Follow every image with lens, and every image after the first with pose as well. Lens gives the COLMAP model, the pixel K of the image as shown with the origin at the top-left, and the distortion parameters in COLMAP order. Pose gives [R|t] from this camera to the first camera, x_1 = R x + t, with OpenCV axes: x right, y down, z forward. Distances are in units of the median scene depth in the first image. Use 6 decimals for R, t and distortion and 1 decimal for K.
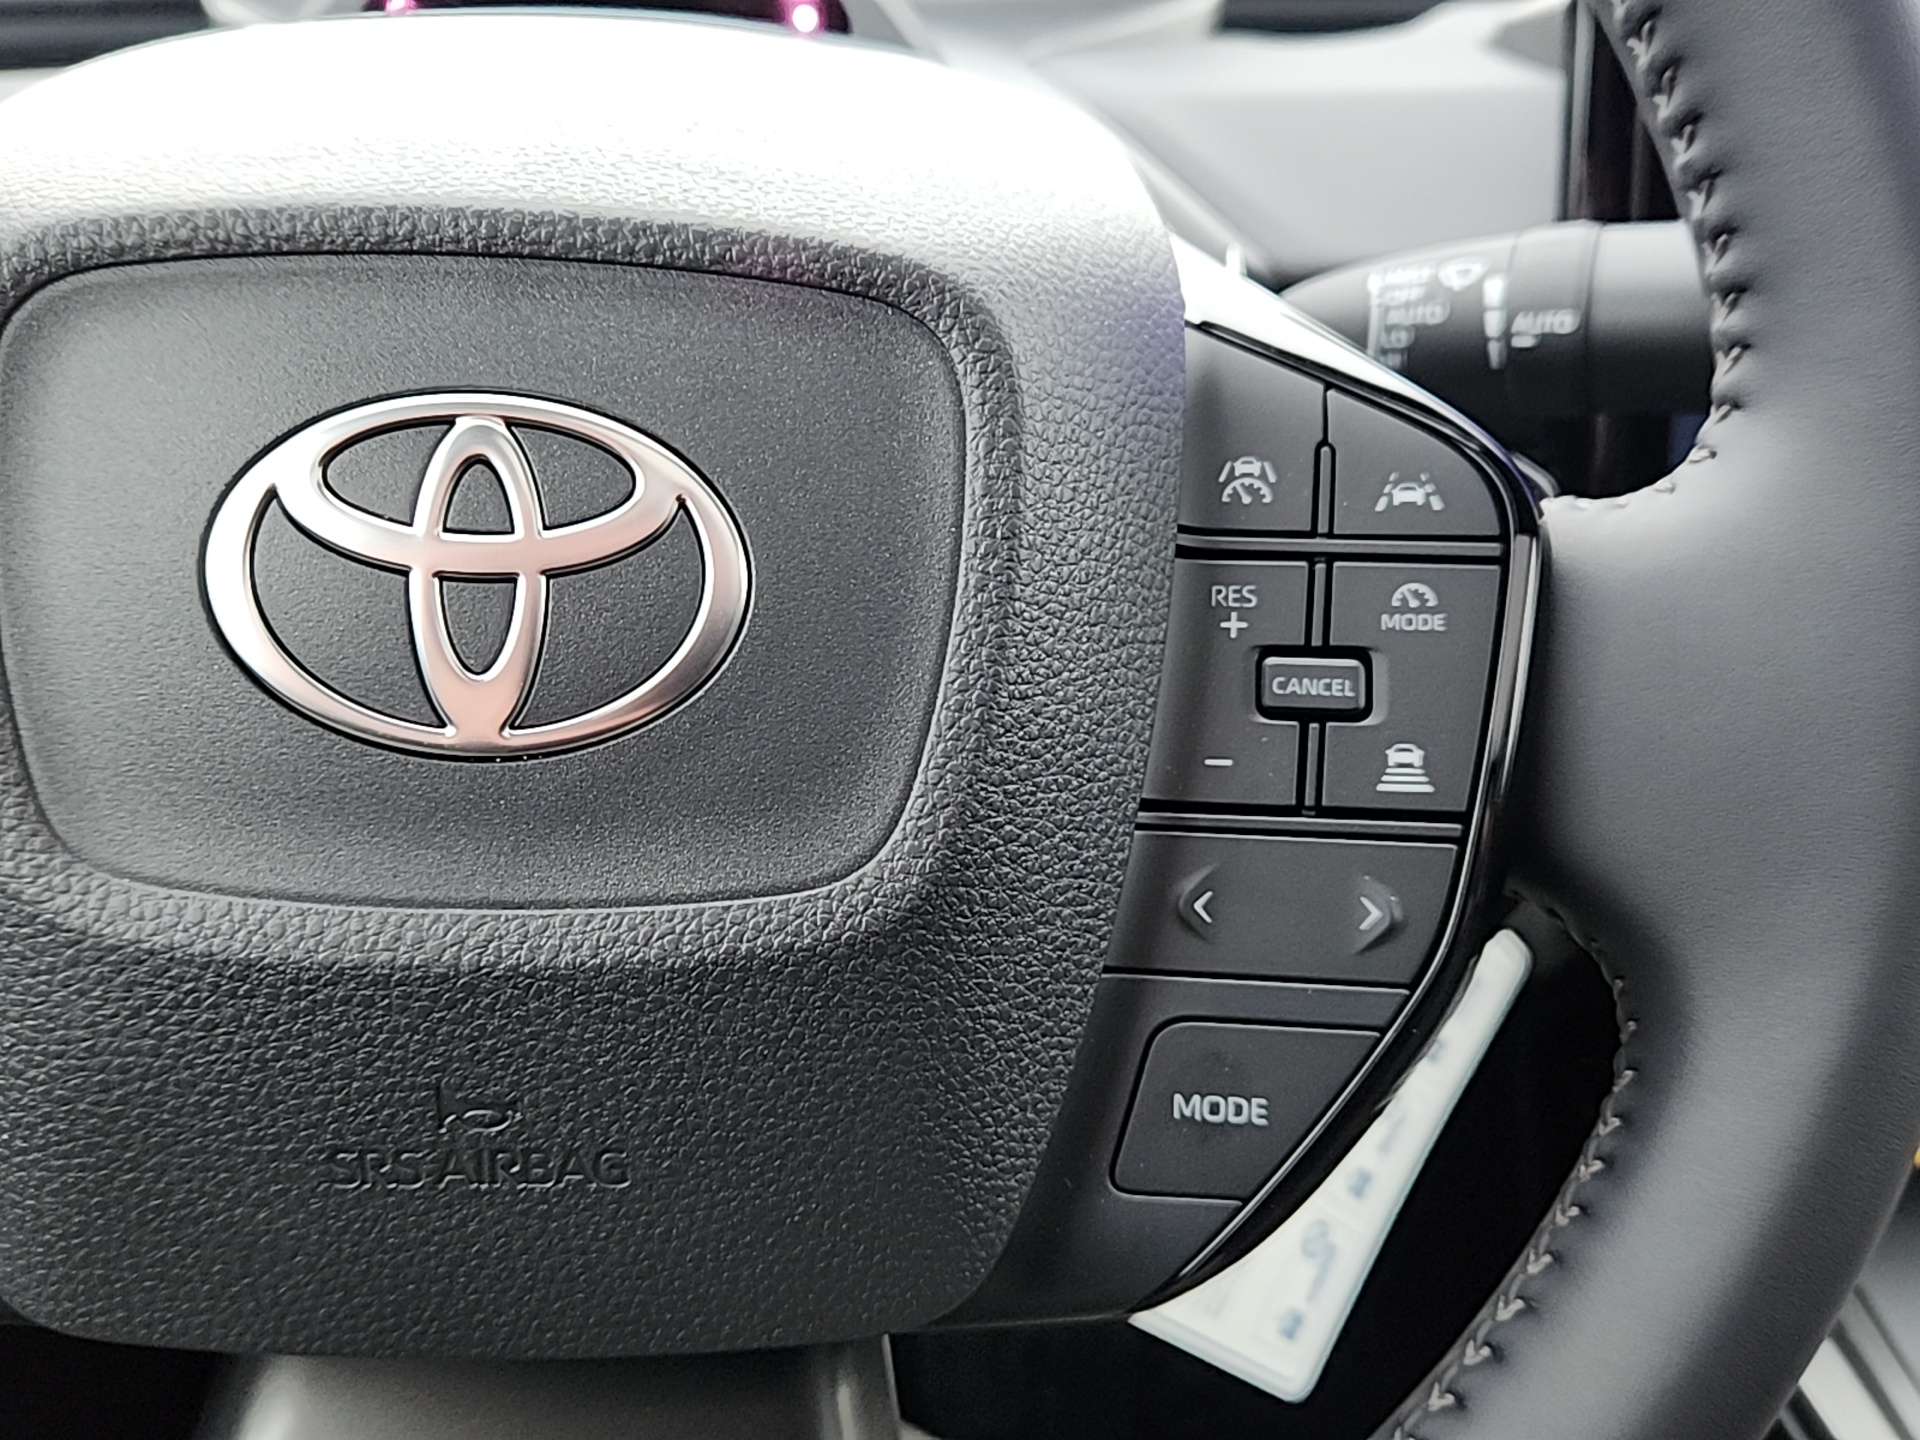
lens RADIAL K [[1693.5, 0, 960.1], [0, 1693.5, 728.0], [0, 0, 1]] dist [0.093742, -0.088969]
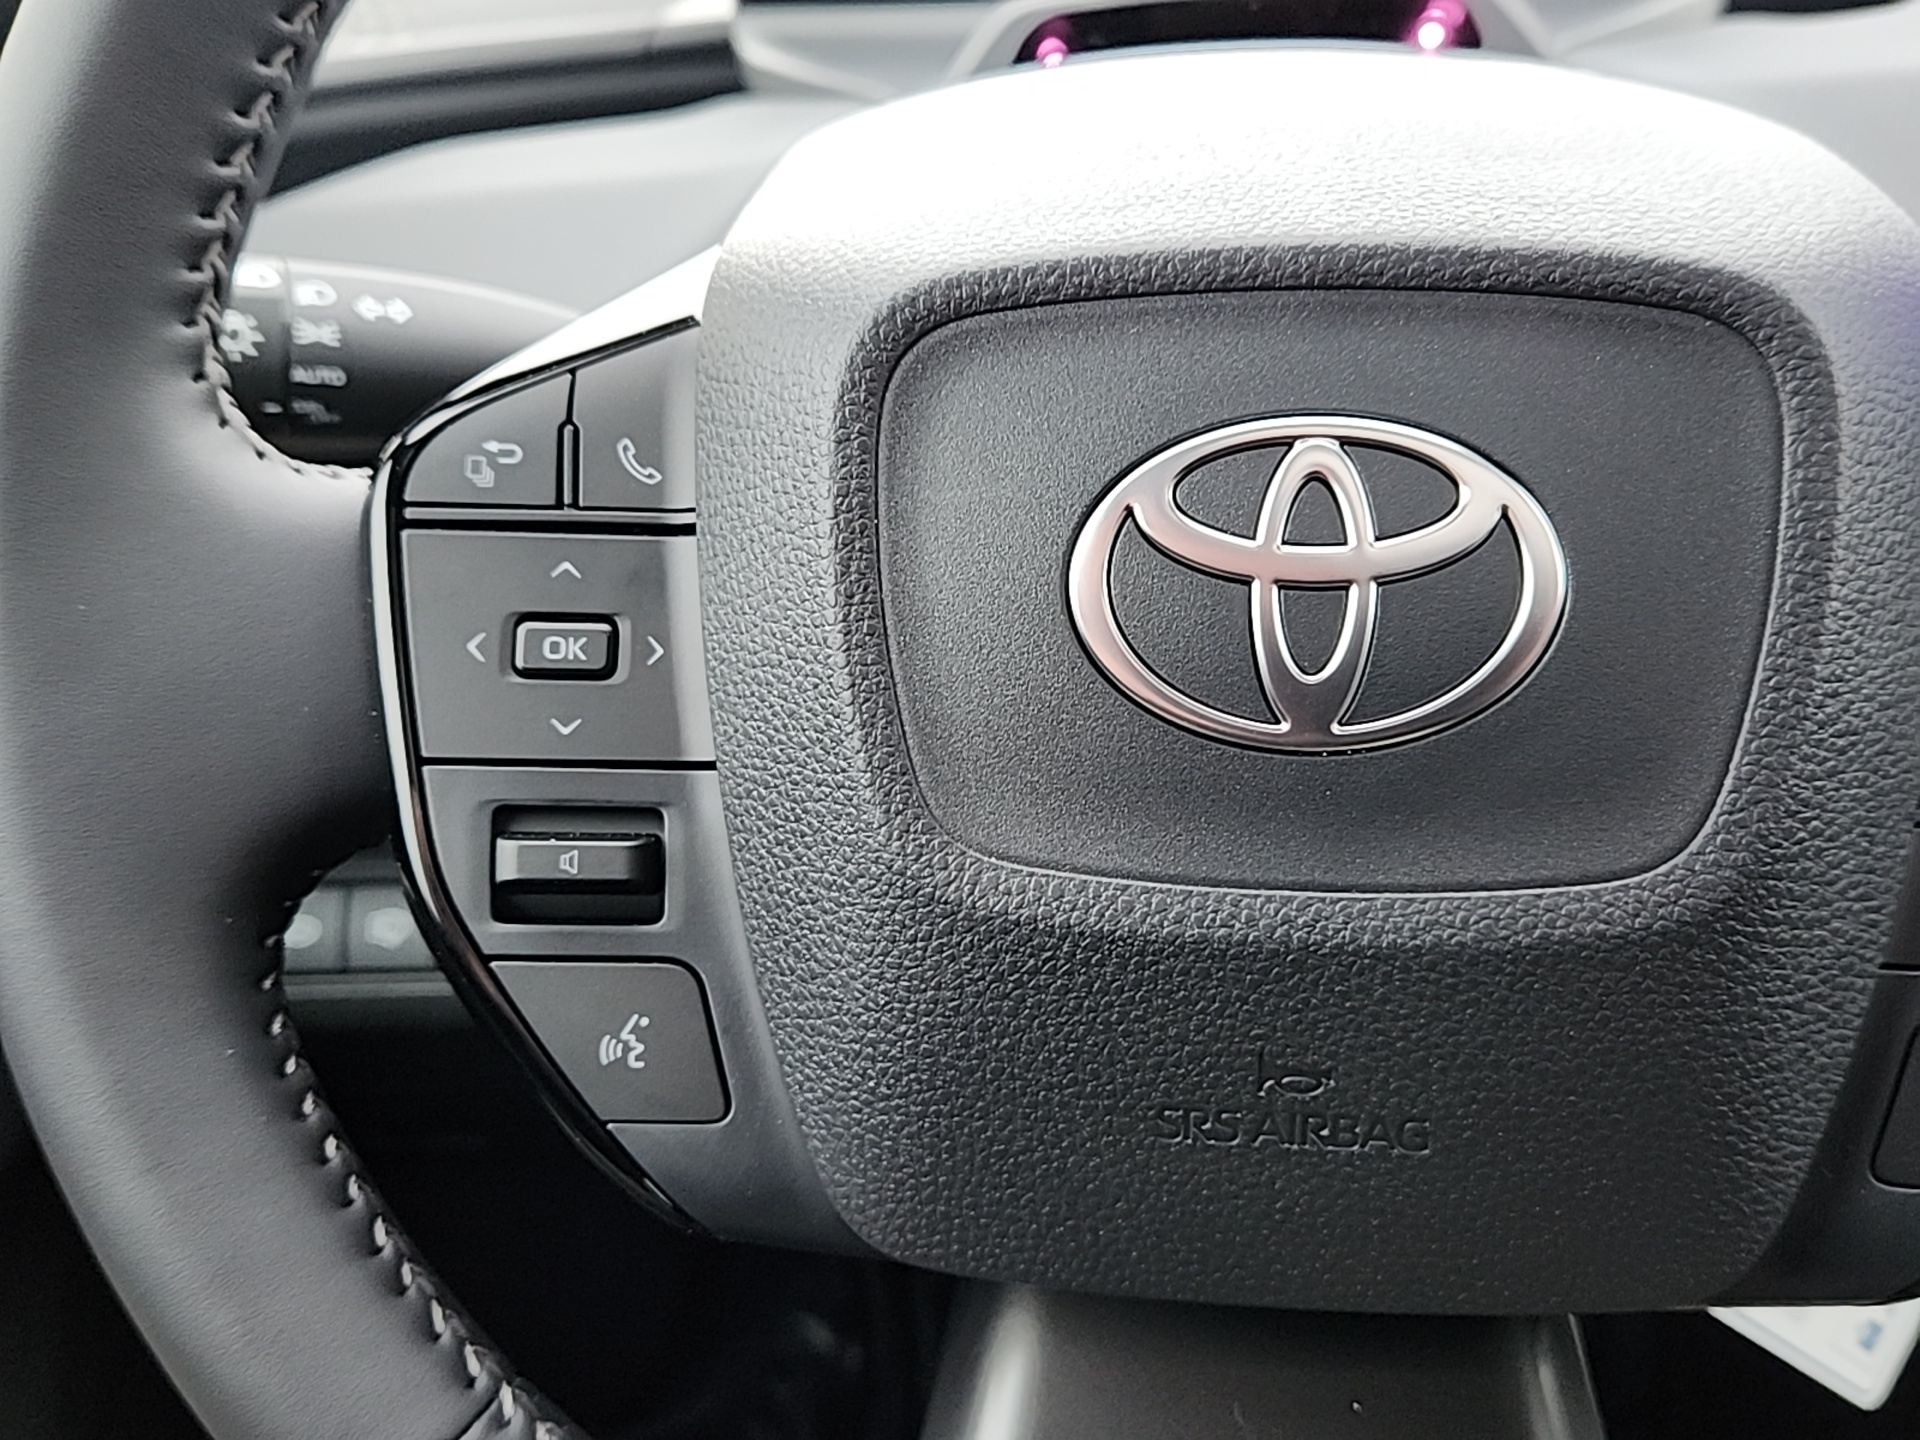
lens RADIAL K [[1693.5, 0, 1058.7], [0, 1693.5, 735.3], [0, 0, 1]] dist [0.093742, -0.088969]
pose [[0.990978, 0.002442, -0.134005, -0.291261], [-0.001719, 0.999983, 0.005517, 0.001113], [0.134016, -0.005236, 0.990965, -0.090851]]
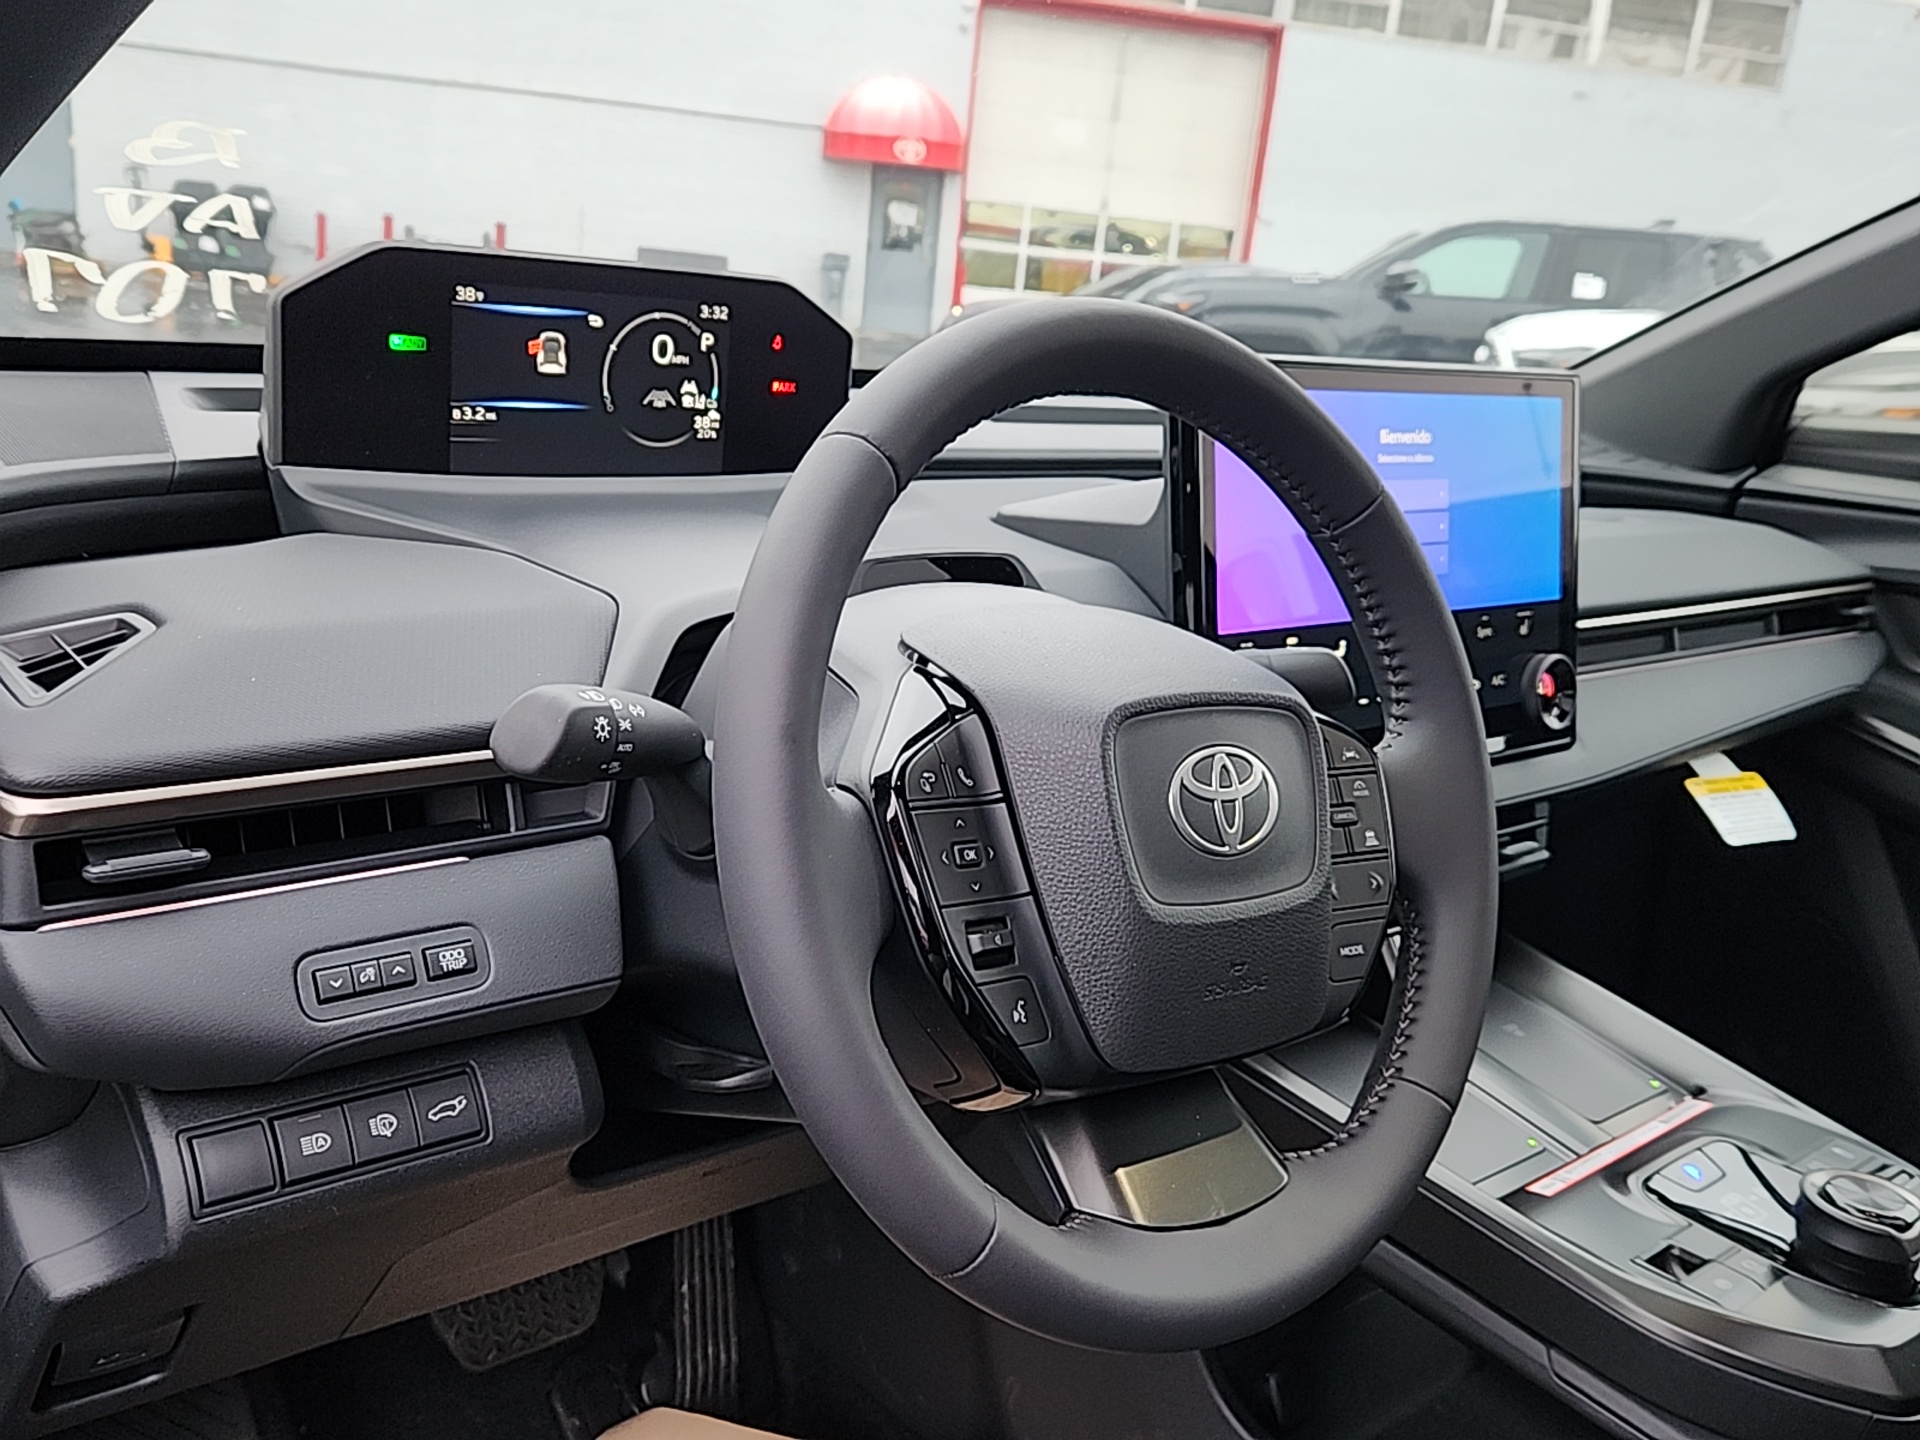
lens RADIAL K [[1693.5, 0, 972.7], [0, 1693.5, 728.7], [0, 0, 1]] dist [0.093742, -0.088969]
pose [[0.789146, -0.065510, 0.610702, -2.615815], [0.152924, 0.983941, -0.092061, 0.001447], [-0.594864, 0.166040, 0.786491, -1.290894]]
